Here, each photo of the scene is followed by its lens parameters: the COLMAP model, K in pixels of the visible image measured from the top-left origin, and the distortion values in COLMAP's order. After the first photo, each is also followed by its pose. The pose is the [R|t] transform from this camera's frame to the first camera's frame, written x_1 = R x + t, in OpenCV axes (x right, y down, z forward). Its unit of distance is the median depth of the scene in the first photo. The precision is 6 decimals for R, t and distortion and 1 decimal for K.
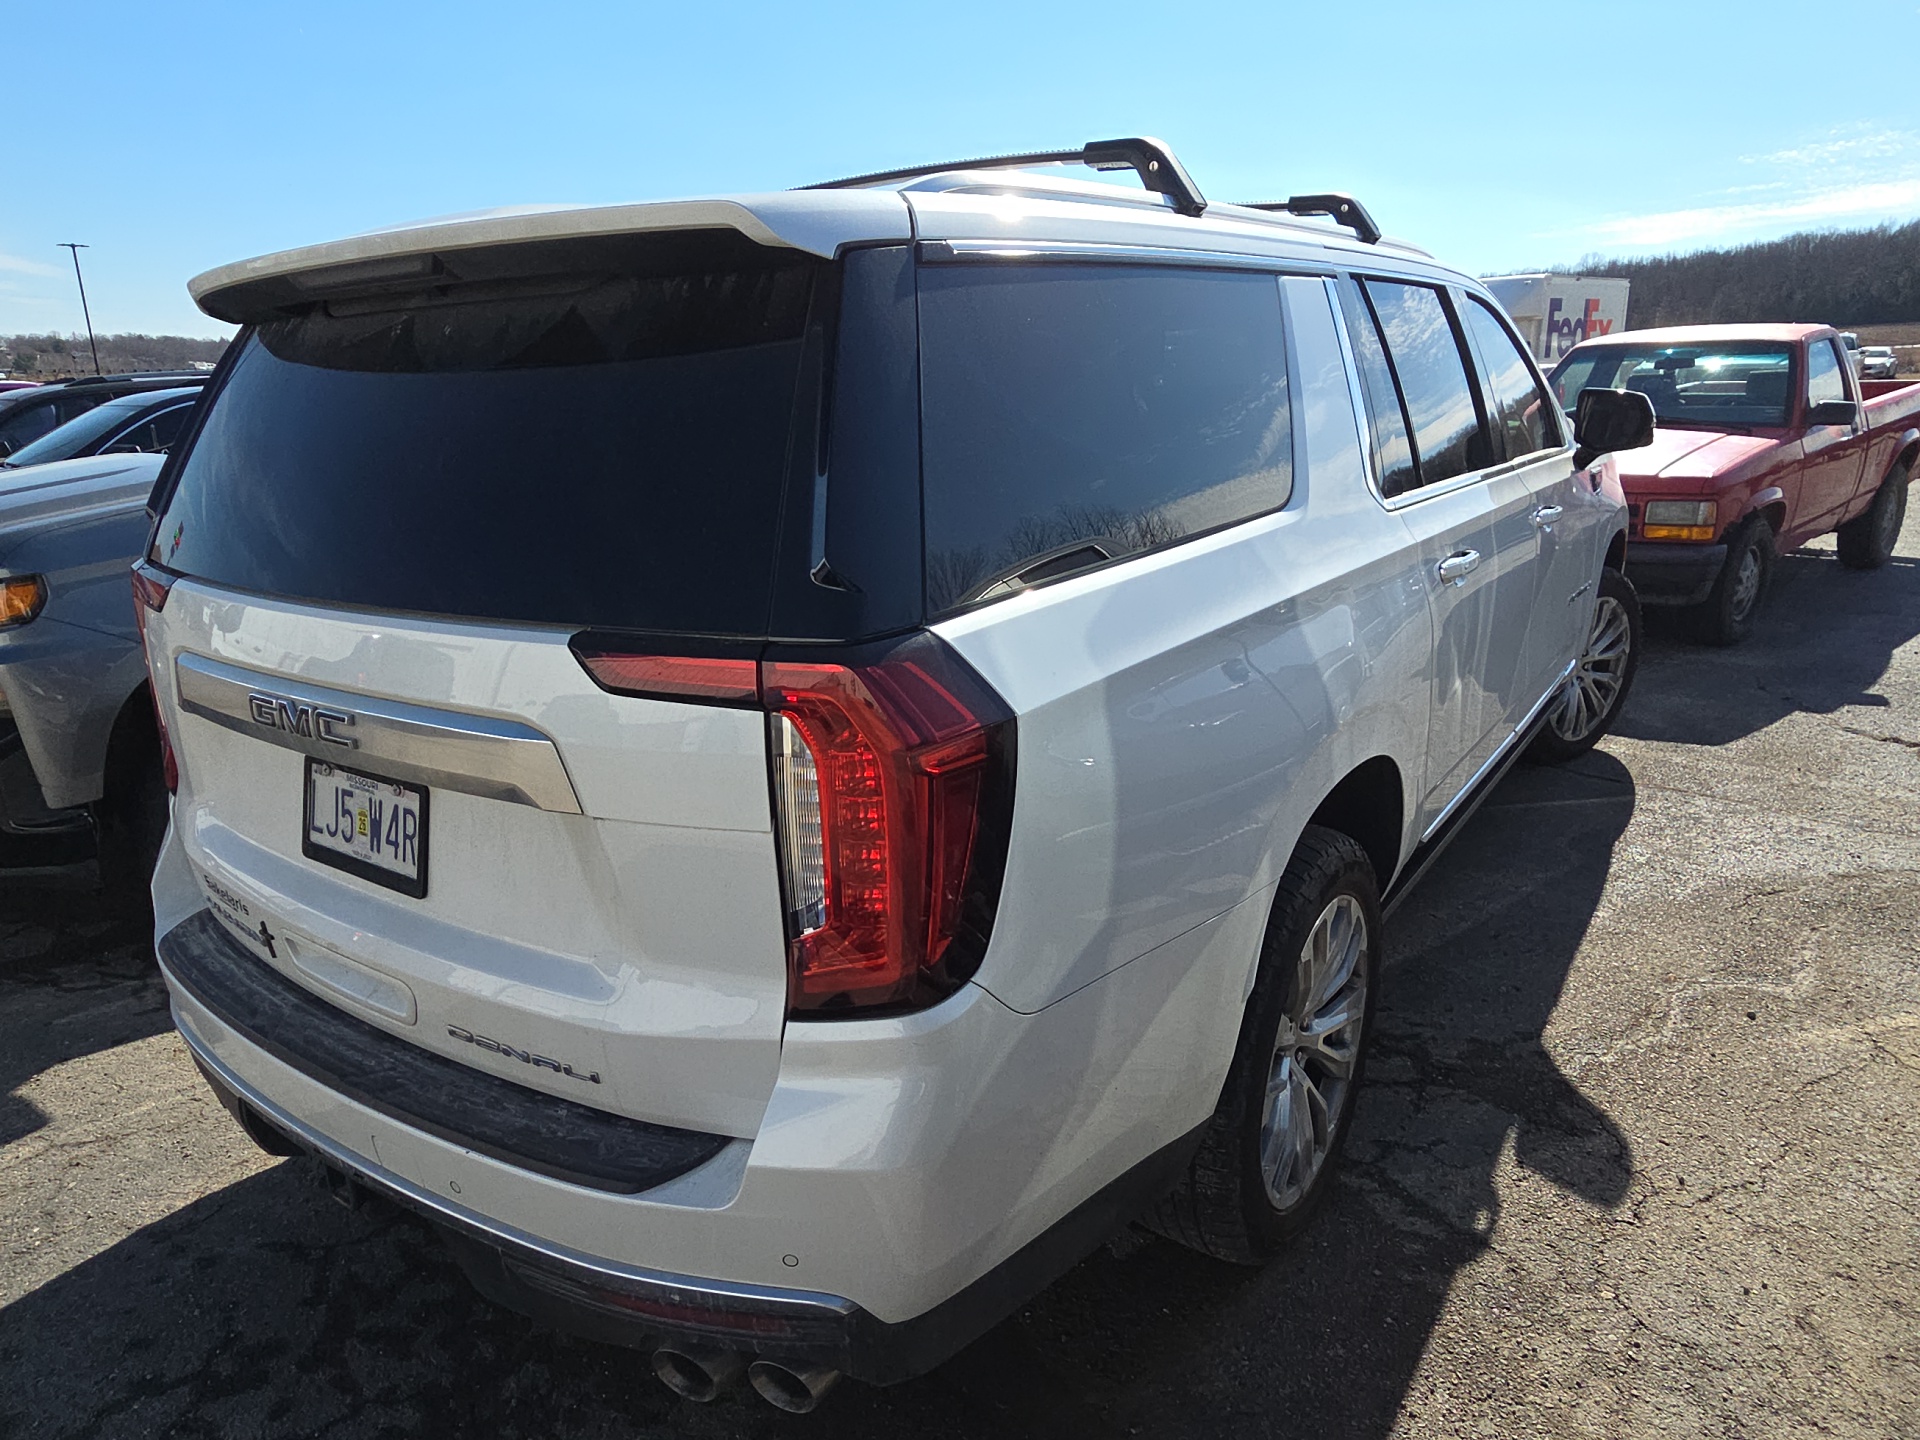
lens RADIAL K [[562.6, 0, 954.9], [0, 562.6, 725.9], [0, 0, 1]] dist [-0.006913, -0.000074]
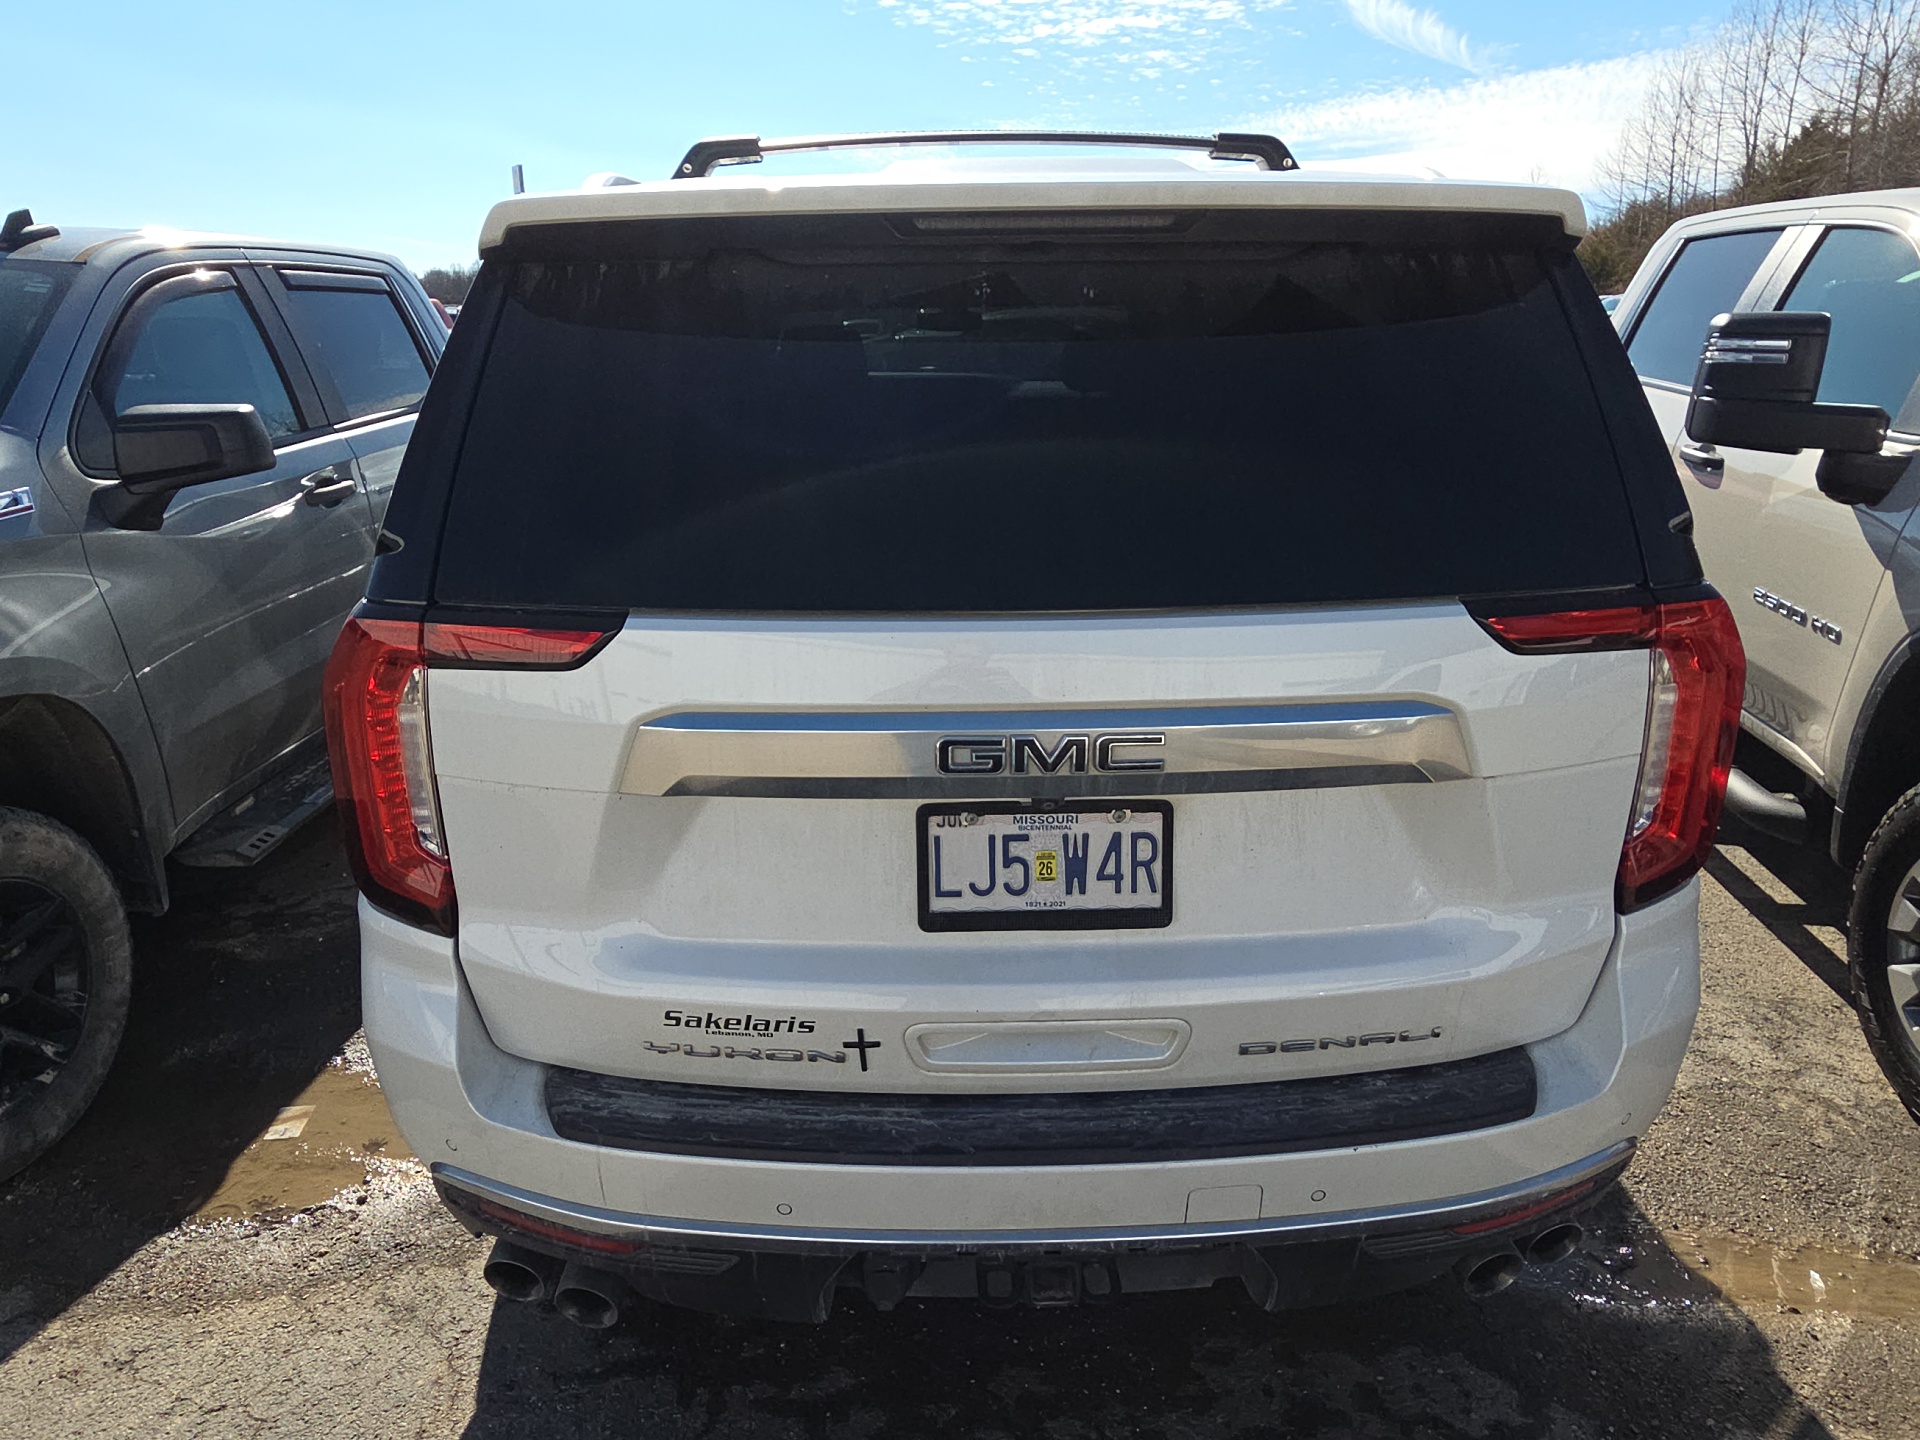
lens RADIAL K [[562.6, 0, 957.5], [0, 562.6, 707.2], [0, 0, 1]] dist [-0.006913, -0.000074]
pose [[0.948723, -0.165925, 0.269060, -1.430767], [0.162066, 0.986099, 0.036654, -0.127436], [-0.271402, 0.008831, 0.962426, 0.205641]]
